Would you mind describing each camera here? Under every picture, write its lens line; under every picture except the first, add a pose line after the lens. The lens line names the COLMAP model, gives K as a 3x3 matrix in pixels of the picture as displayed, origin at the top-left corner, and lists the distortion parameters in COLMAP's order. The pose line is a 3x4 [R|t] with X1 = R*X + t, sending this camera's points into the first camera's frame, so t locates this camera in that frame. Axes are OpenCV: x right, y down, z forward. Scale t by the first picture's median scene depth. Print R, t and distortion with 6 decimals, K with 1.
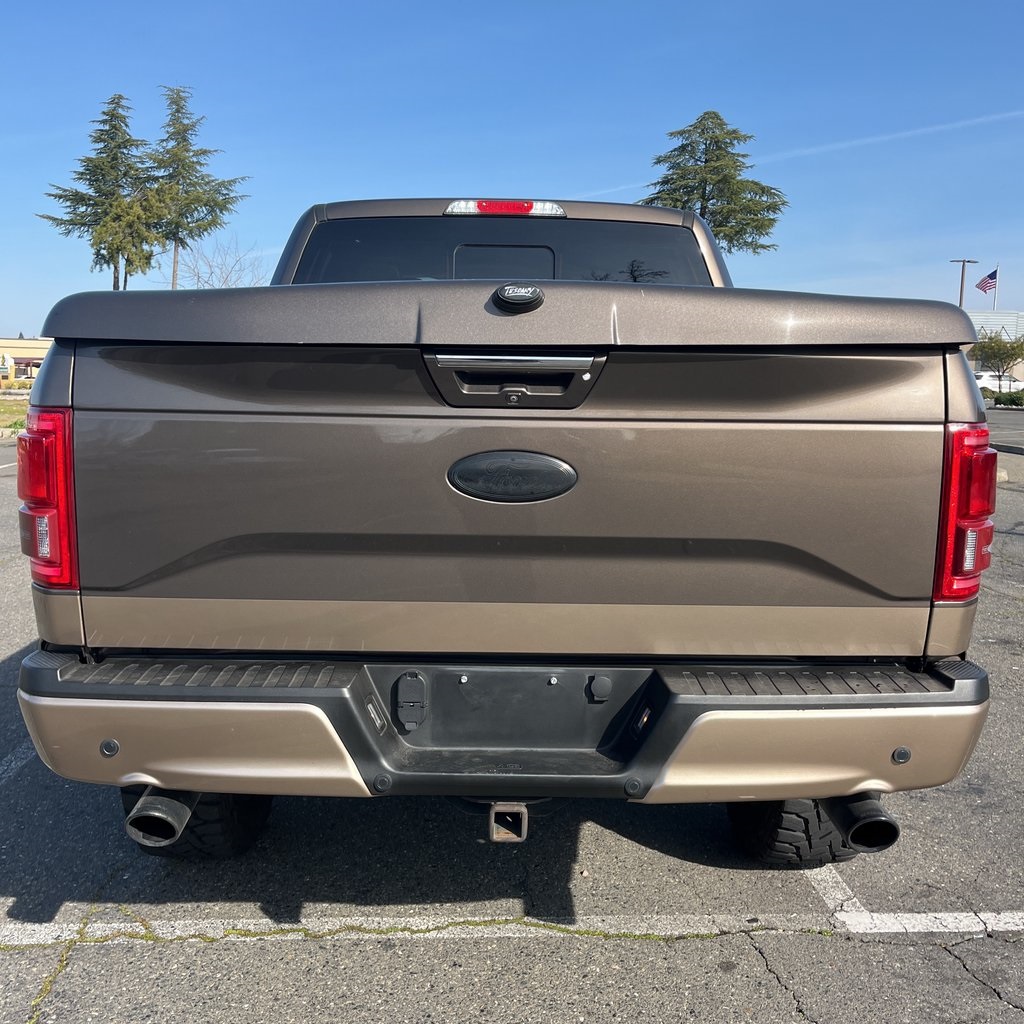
lens RADIAL K [[1046.0, 0, 523.6], [0, 1046.0, 512.4], [0, 0, 1]] dist [0.018776, 0.002598]
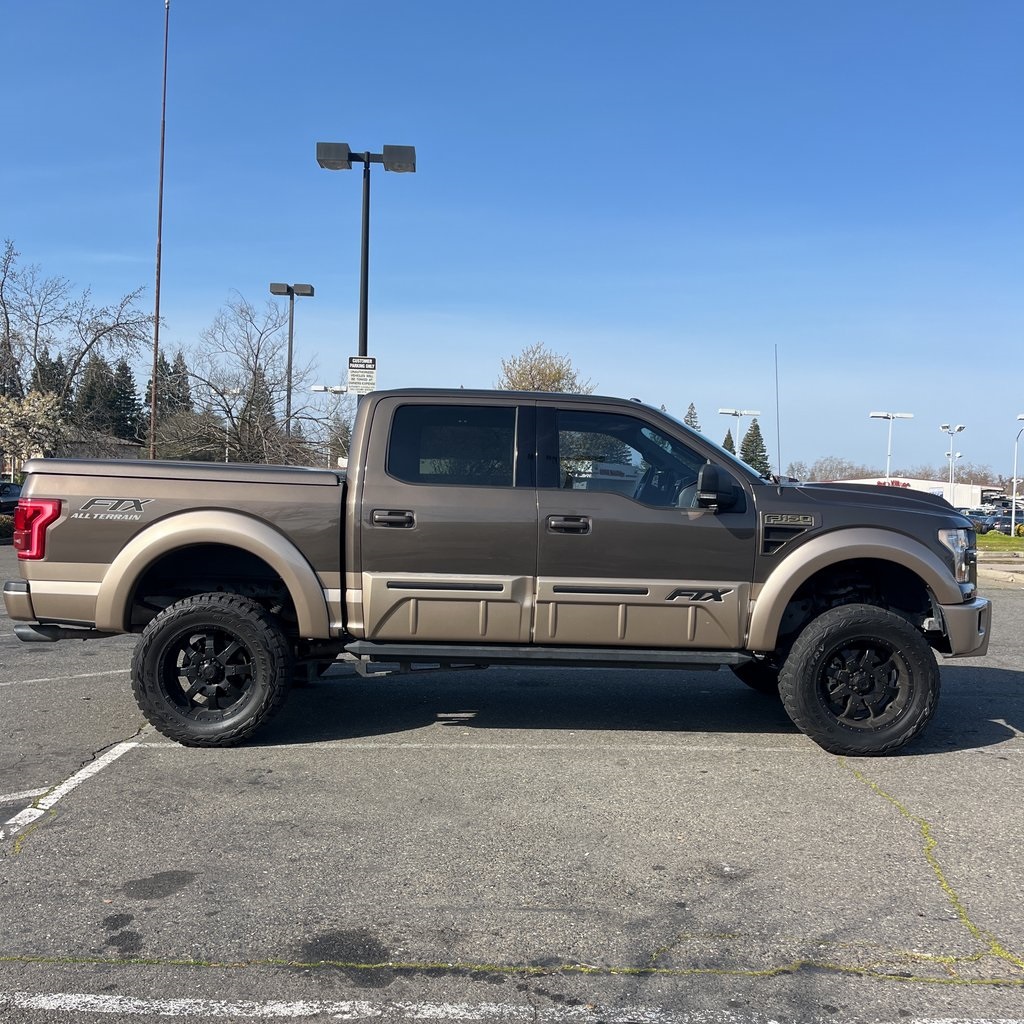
lens RADIAL K [[1033.1, 0, 514.4], [0, 1033.1, 523.8], [0, 0, 1]] dist [0.078887, -0.111912]
pose [[-0.030185, 0.008304, -0.999510, 0.130016], [-0.153915, 0.988000, 0.012857, -0.010431], [0.987623, 0.154228, -0.028545, 0.096161]]
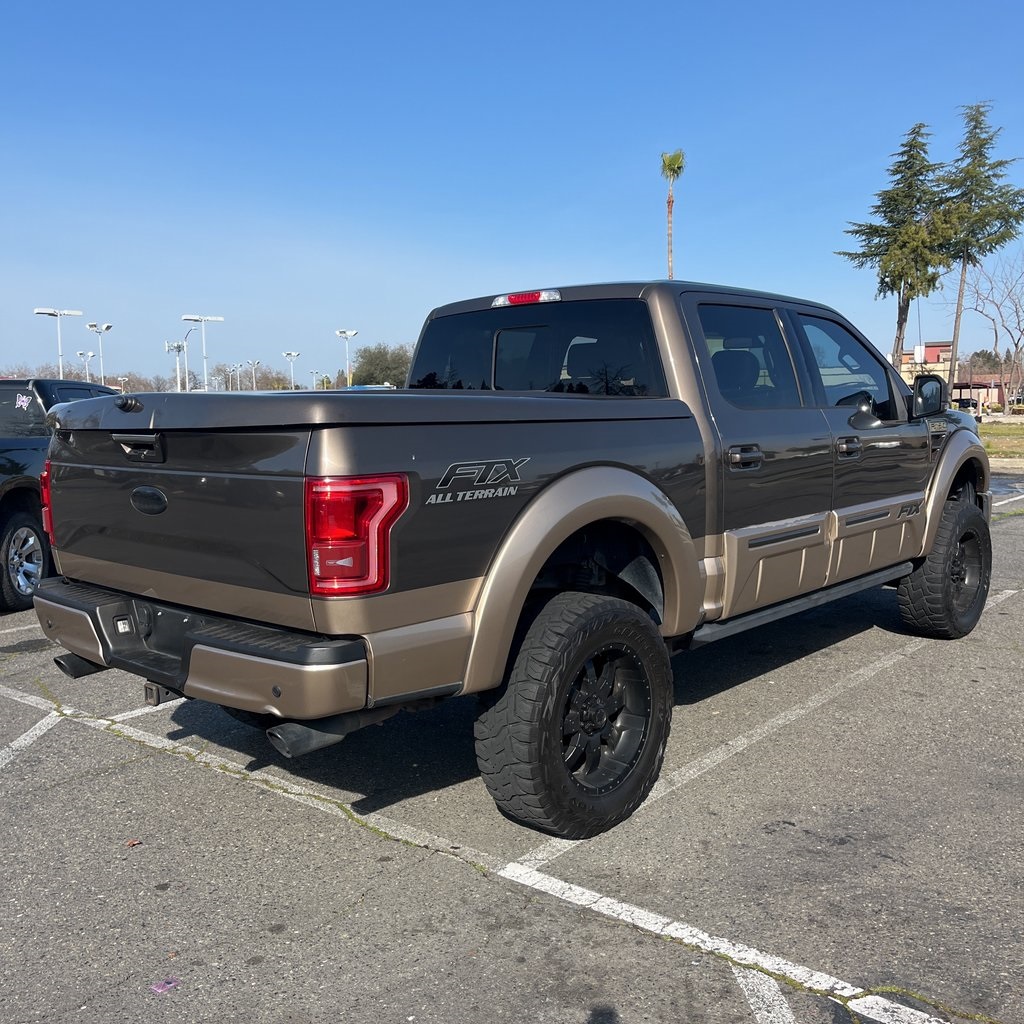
lens RADIAL K [[1046.0, 0, 523.6], [0, 1046.0, 512.4], [0, 0, 1]] dist [0.018776, 0.002598]
pose [[0.721565, 0.042009, -0.691071, 0.064064], [-0.053851, 0.998539, 0.004471, -0.002311], [0.690249, 0.033989, 0.722773, 0.005120]]
